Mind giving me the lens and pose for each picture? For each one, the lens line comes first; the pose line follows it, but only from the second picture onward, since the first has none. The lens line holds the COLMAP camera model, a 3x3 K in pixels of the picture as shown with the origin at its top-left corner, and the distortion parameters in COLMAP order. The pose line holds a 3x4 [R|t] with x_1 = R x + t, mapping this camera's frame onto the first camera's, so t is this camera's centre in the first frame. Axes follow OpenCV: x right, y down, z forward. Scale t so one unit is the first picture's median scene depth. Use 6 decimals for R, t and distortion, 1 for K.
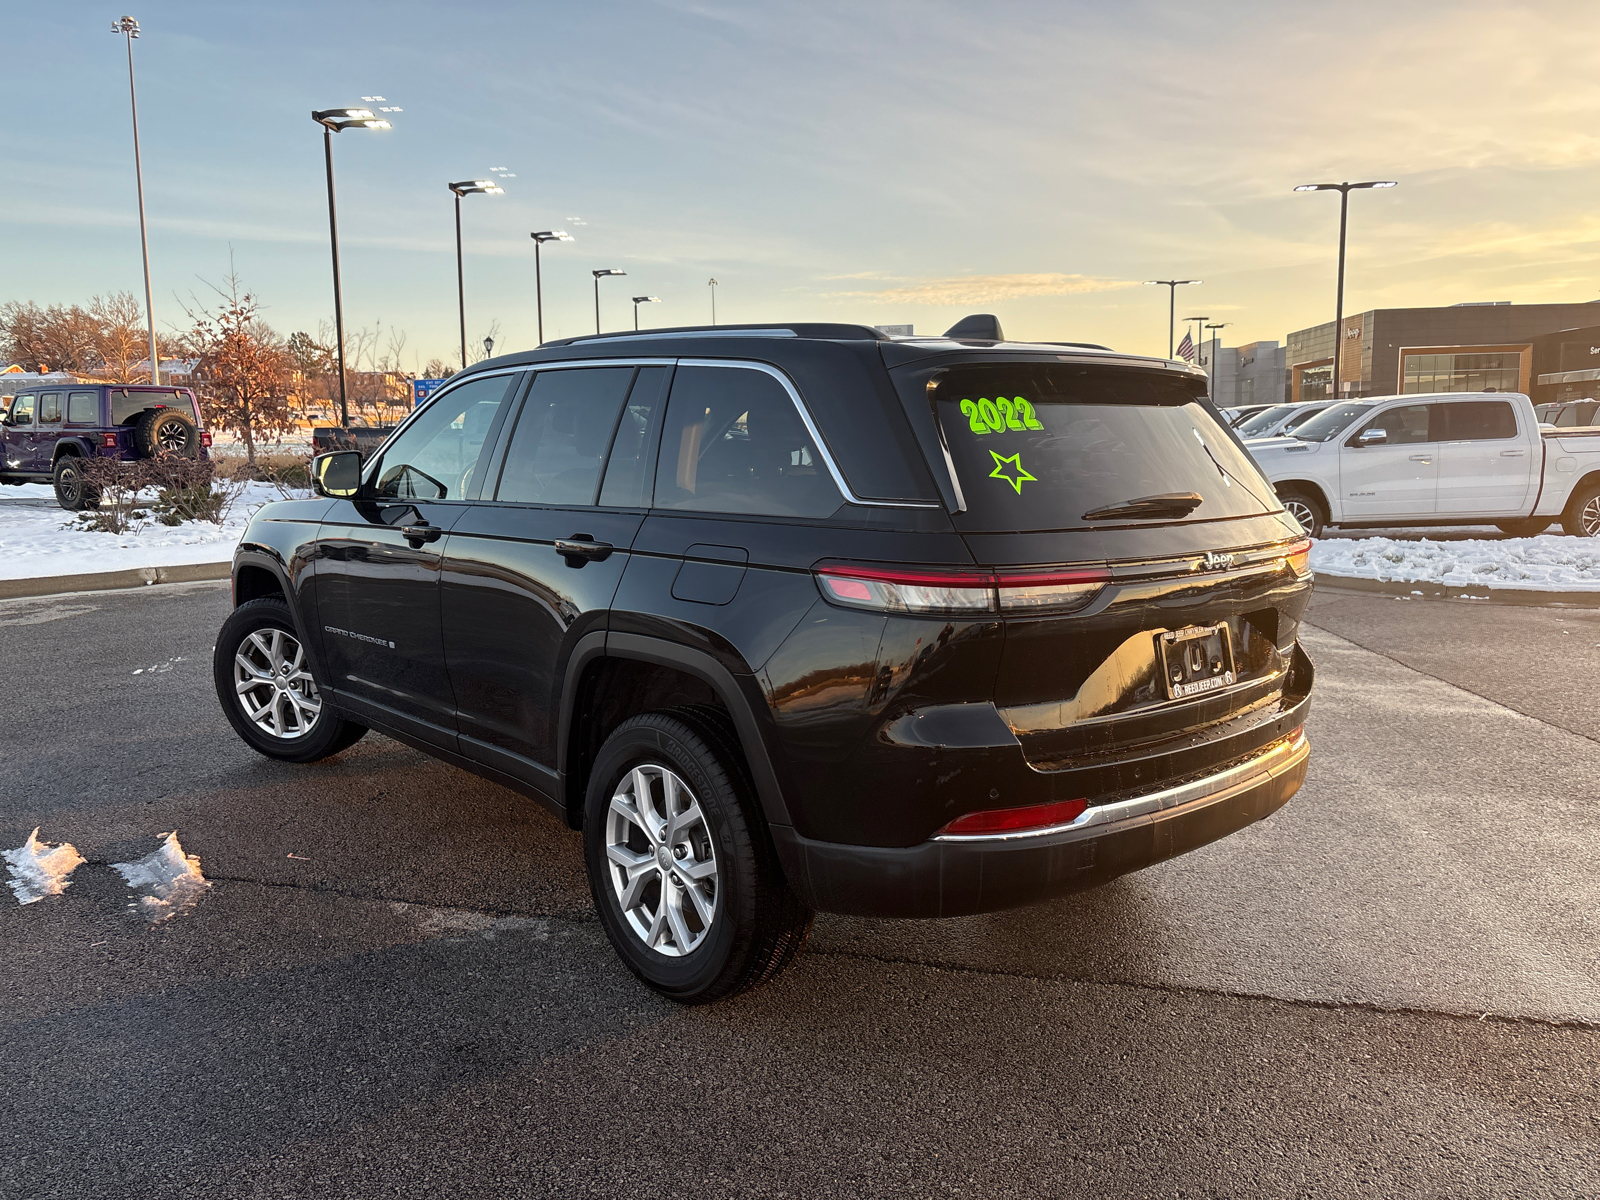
lens RADIAL K [[1212.3, 0, 777.1], [0, 1212.3, 591.4], [0, 0, 1]] dist [0.045597, -0.040024]
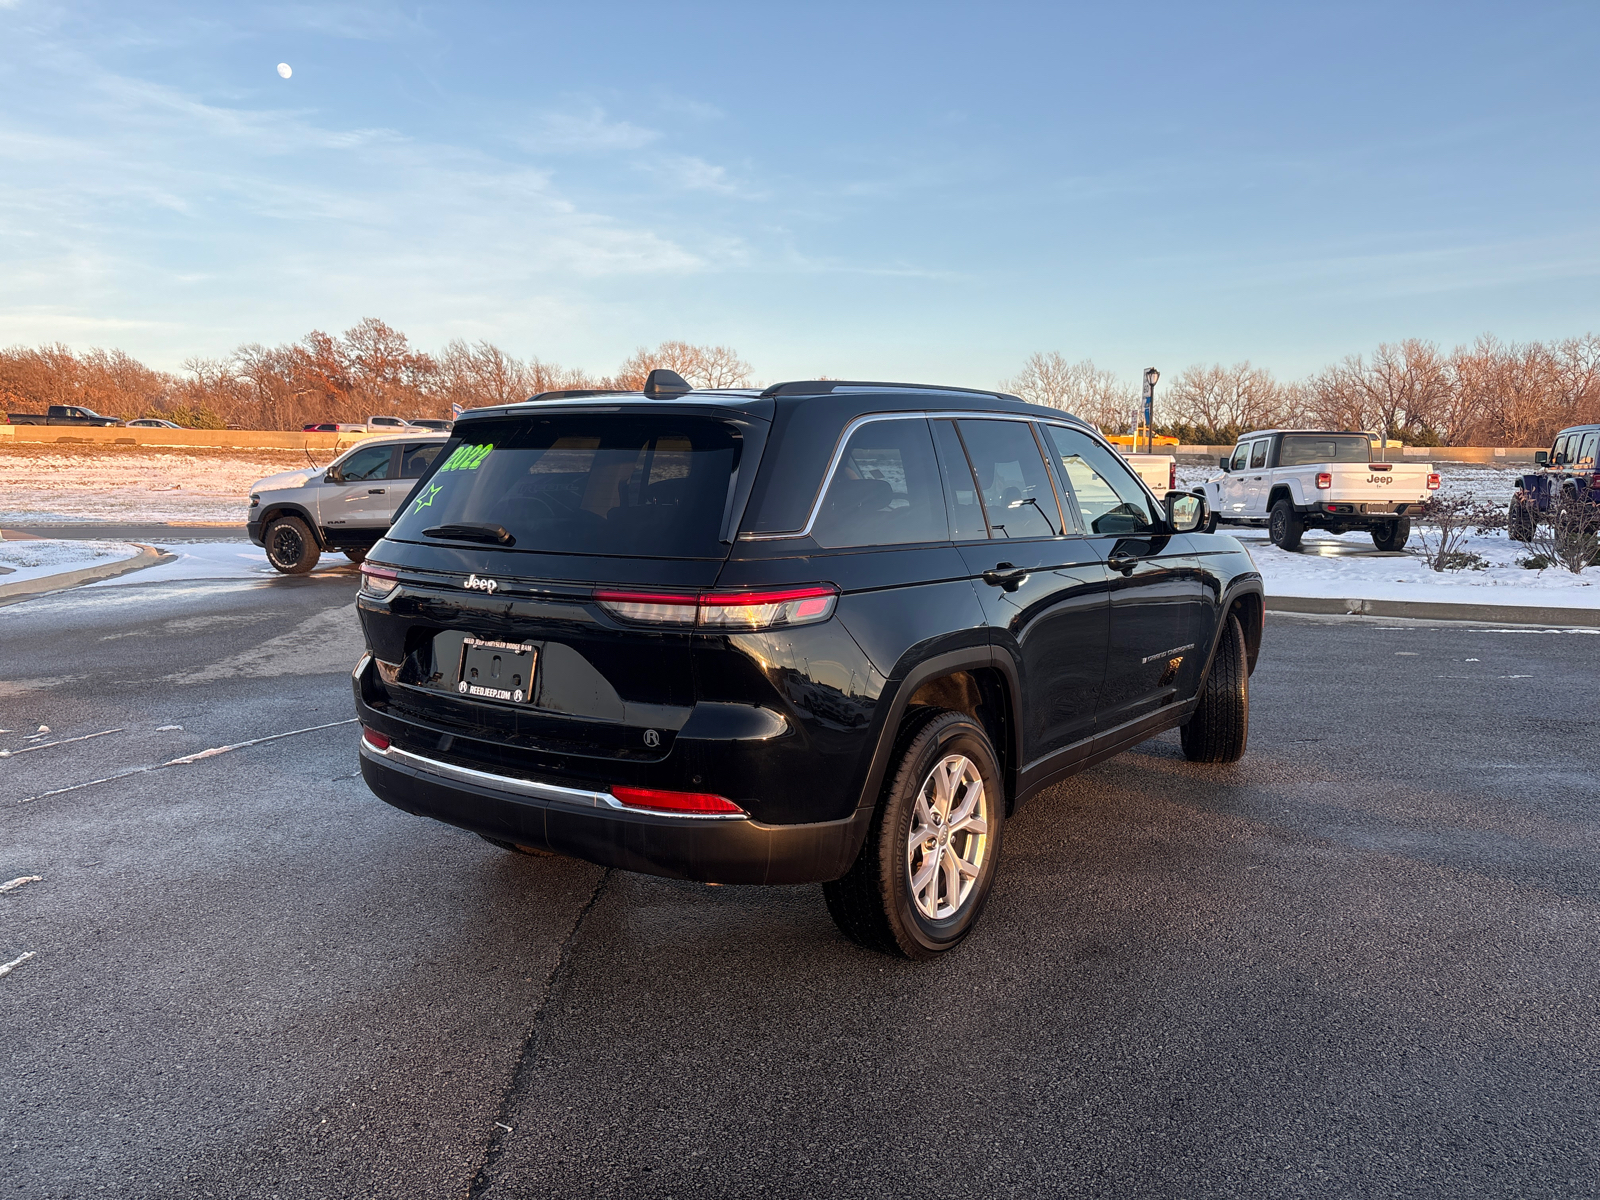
lens RADIAL K [[1225.1, 0, 805.7], [0, 1225.1, 607.4], [0, 0, 1]] dist [0.033515, 0.006008]
pose [[0.241150, 0.109190, -0.964326, 0.196941], [-0.129907, 0.988340, 0.079423, -0.016110], [0.961754, 0.106120, 0.252523, 0.120818]]
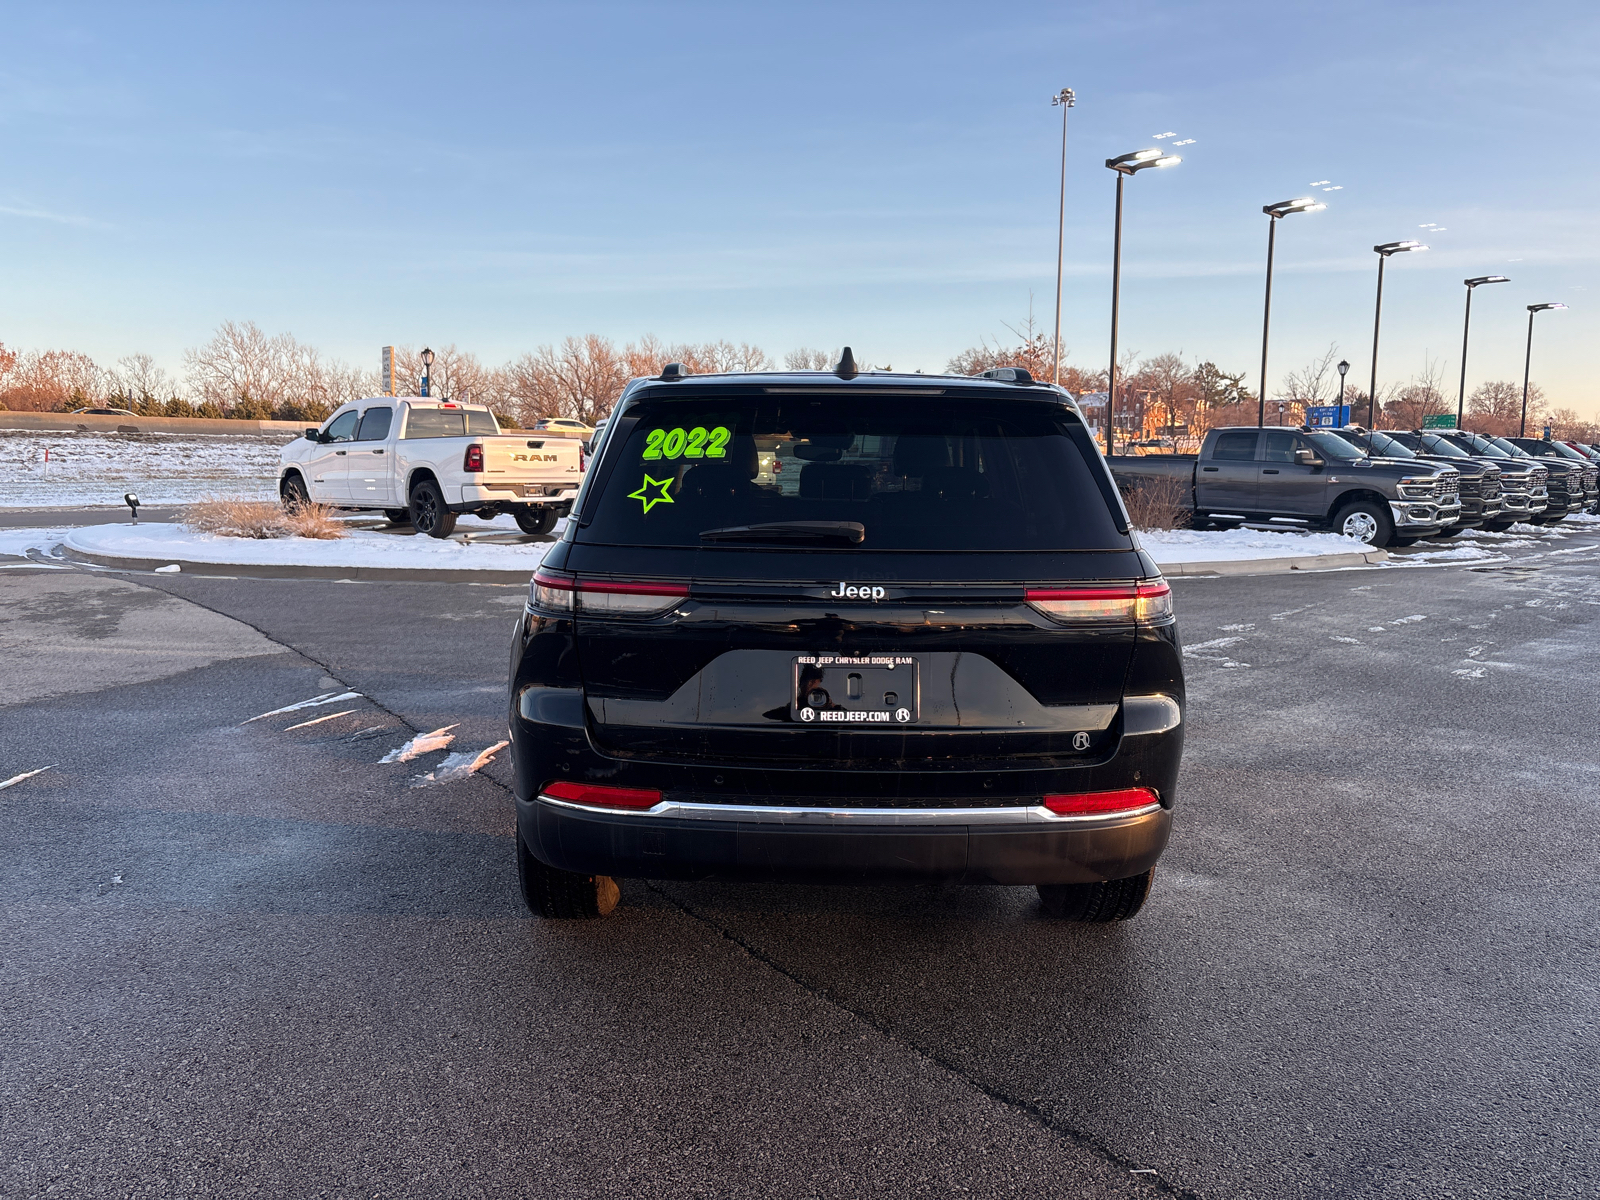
lens RADIAL K [[1212.3, 0, 790.5], [0, 1212.3, 599.9], [0, 0, 1]] dist [0.045597, -0.040024]
pose [[0.760185, 0.084958, -0.644128, 0.127705], [-0.095292, 0.995272, 0.018812, -0.004191], [0.642680, 0.047080, 0.764686, 0.028210]]
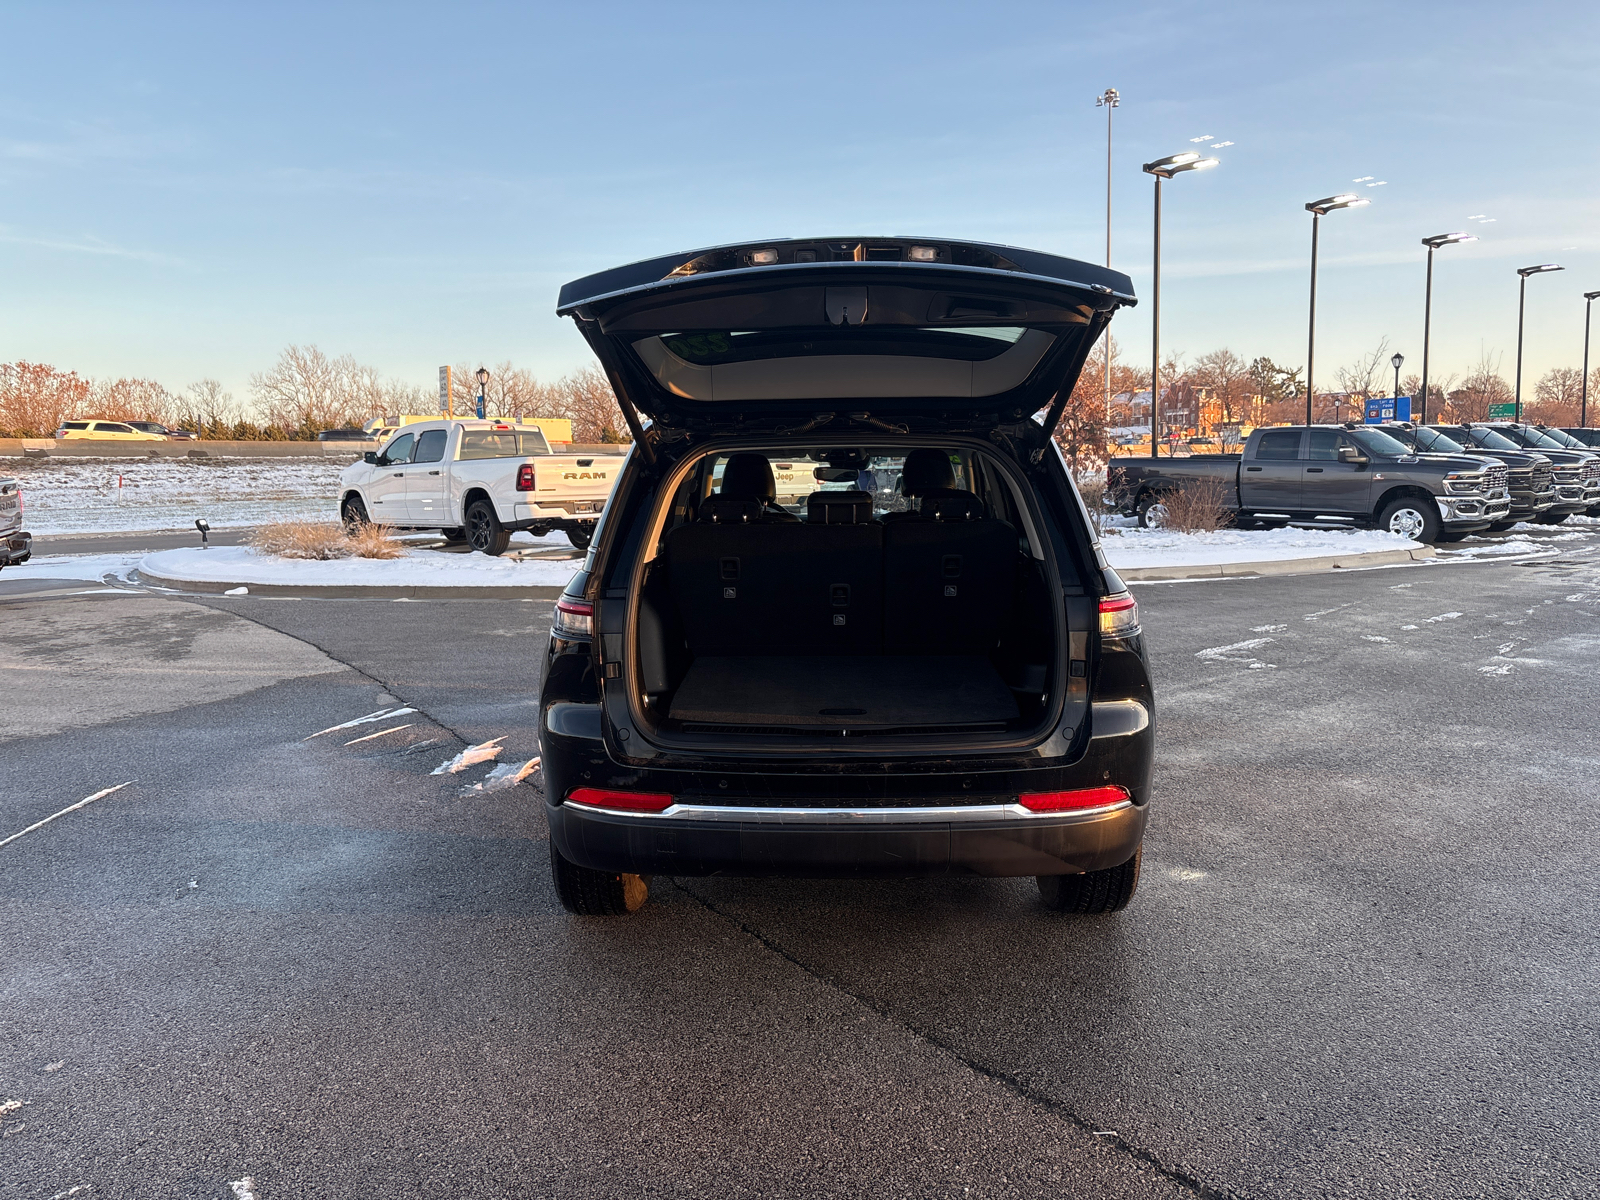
lens RADIAL K [[1212.3, 0, 797.0], [0, 1212.3, 583.5], [0, 0, 1]] dist [0.045597, -0.040024]
pose [[0.734672, 0.057280, -0.676000, 0.140834], [-0.074146, 0.997240, 0.003919, -0.006534], [0.674358, 0.047243, 0.736891, 0.022780]]
